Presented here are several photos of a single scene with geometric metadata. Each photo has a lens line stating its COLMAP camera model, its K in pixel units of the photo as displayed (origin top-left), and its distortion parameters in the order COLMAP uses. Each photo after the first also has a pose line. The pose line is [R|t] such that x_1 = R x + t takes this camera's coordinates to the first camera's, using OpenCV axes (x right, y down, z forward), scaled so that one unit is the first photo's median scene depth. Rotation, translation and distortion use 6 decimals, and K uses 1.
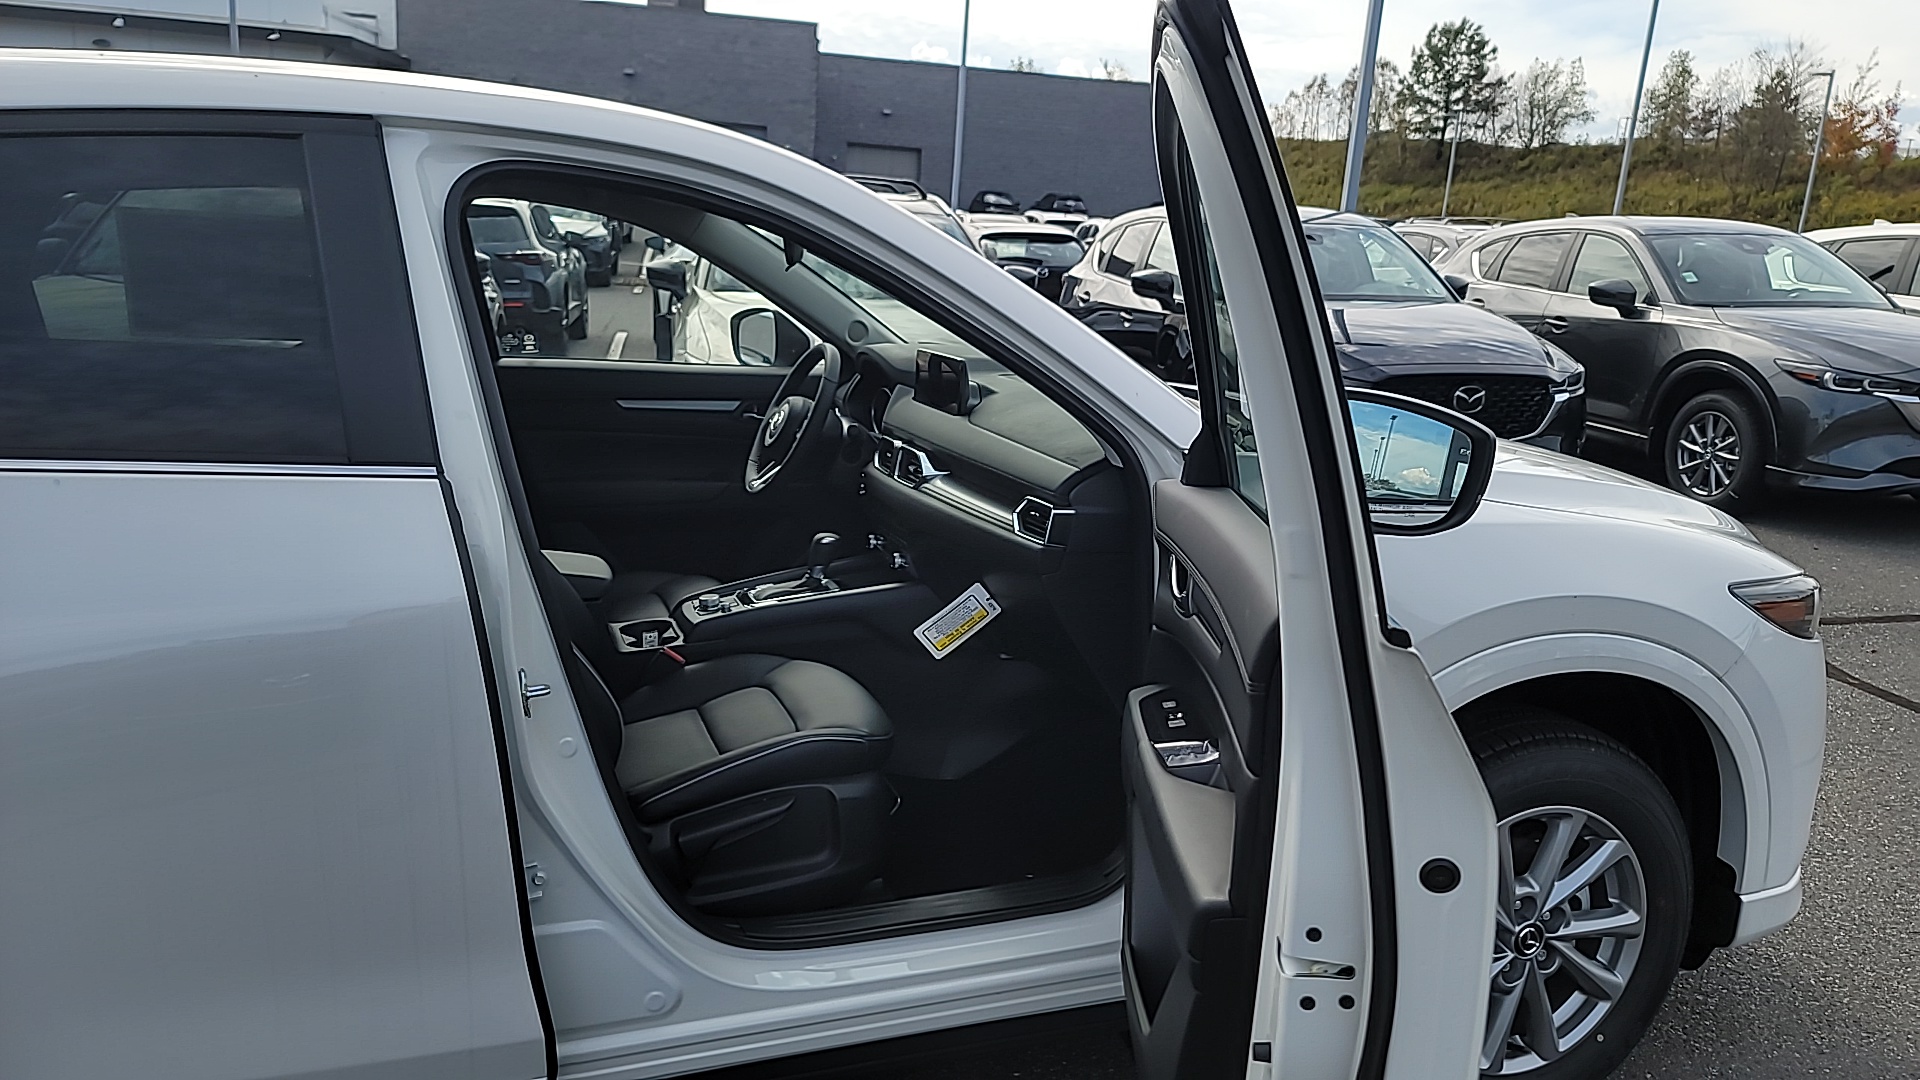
lens RADIAL K [[1421.3, 0, 991.8], [0, 1421.3, 537.0], [0, 0, 1]] dist [0.045461, -0.046837]
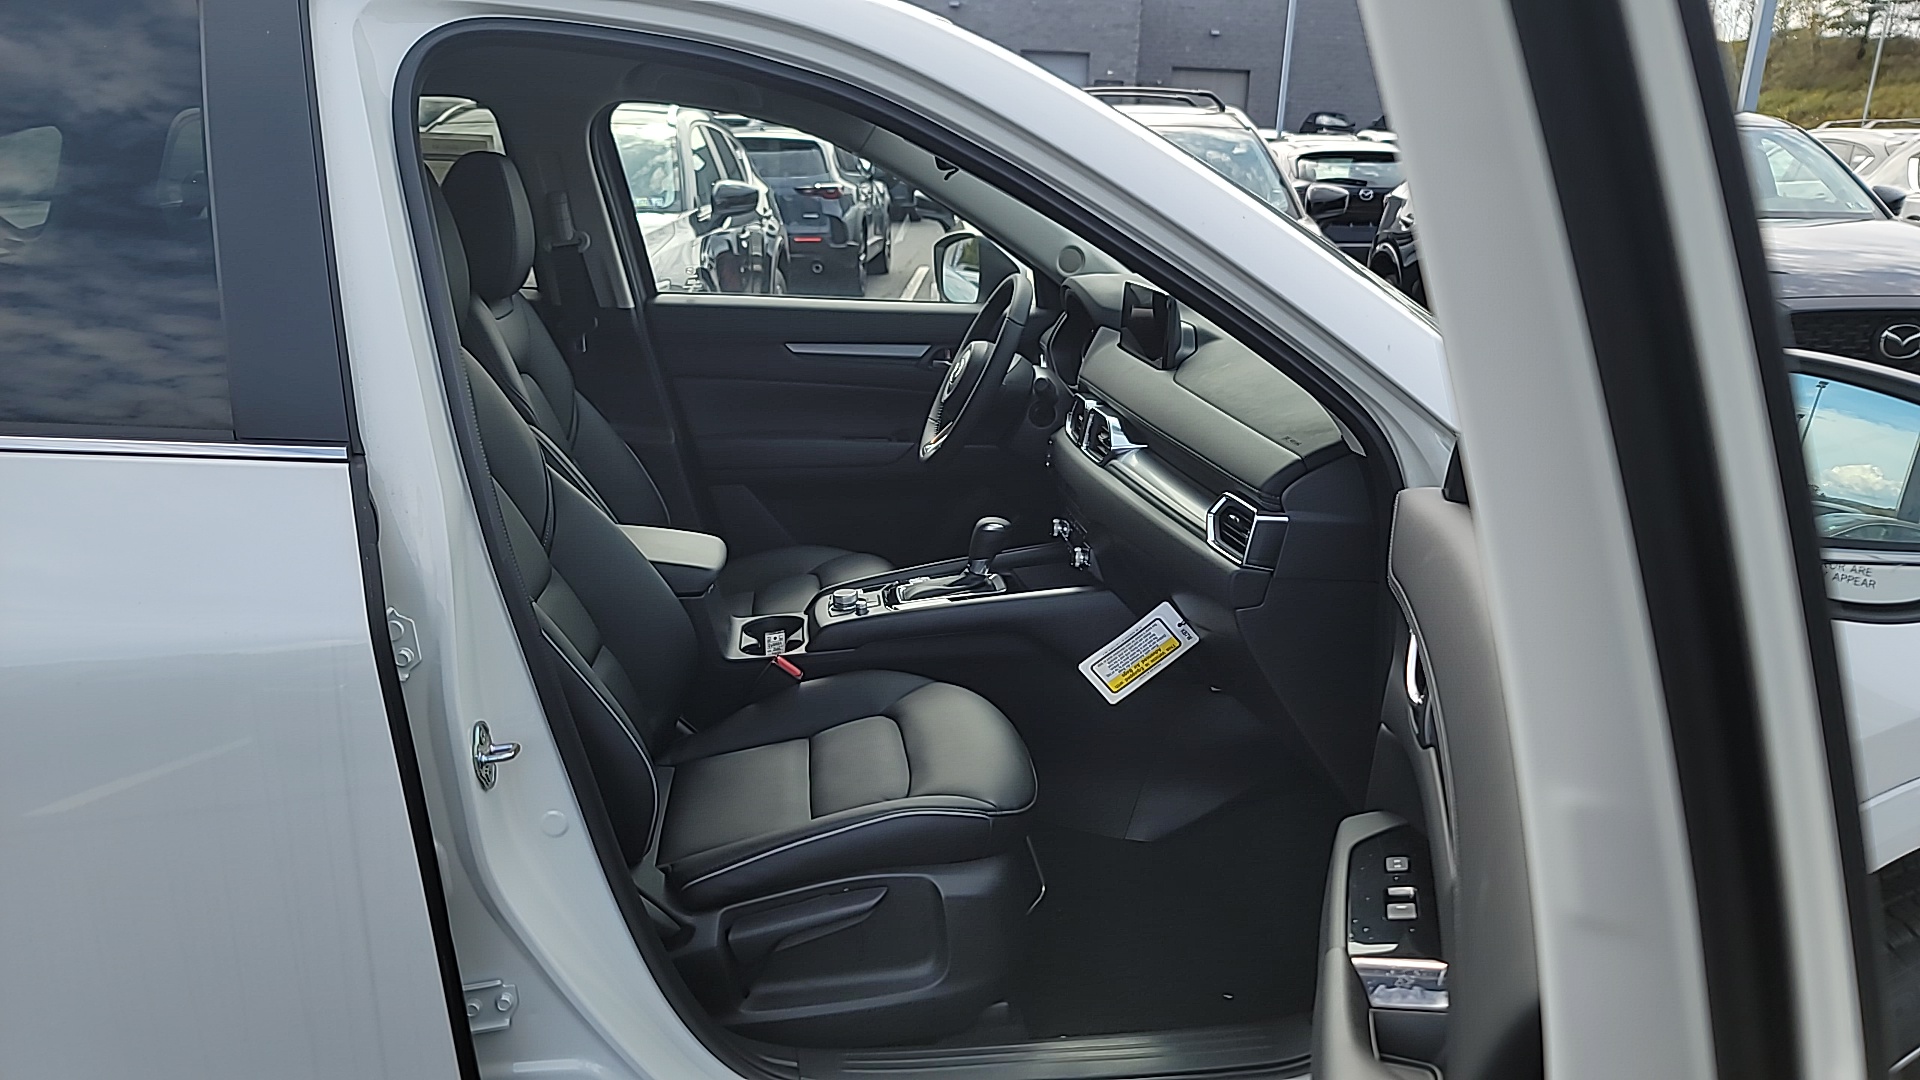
lens RADIAL K [[1421.3, 0, 959.9], [0, 1421.3, 548.0], [0, 0, 1]] dist [0.045461, -0.046837]
pose [[0.970340, 0.040697, -0.238294, 0.053549], [-0.028094, 0.998033, 0.056046, -0.029650], [0.240106, -0.047689, 0.969574, 0.235816]]
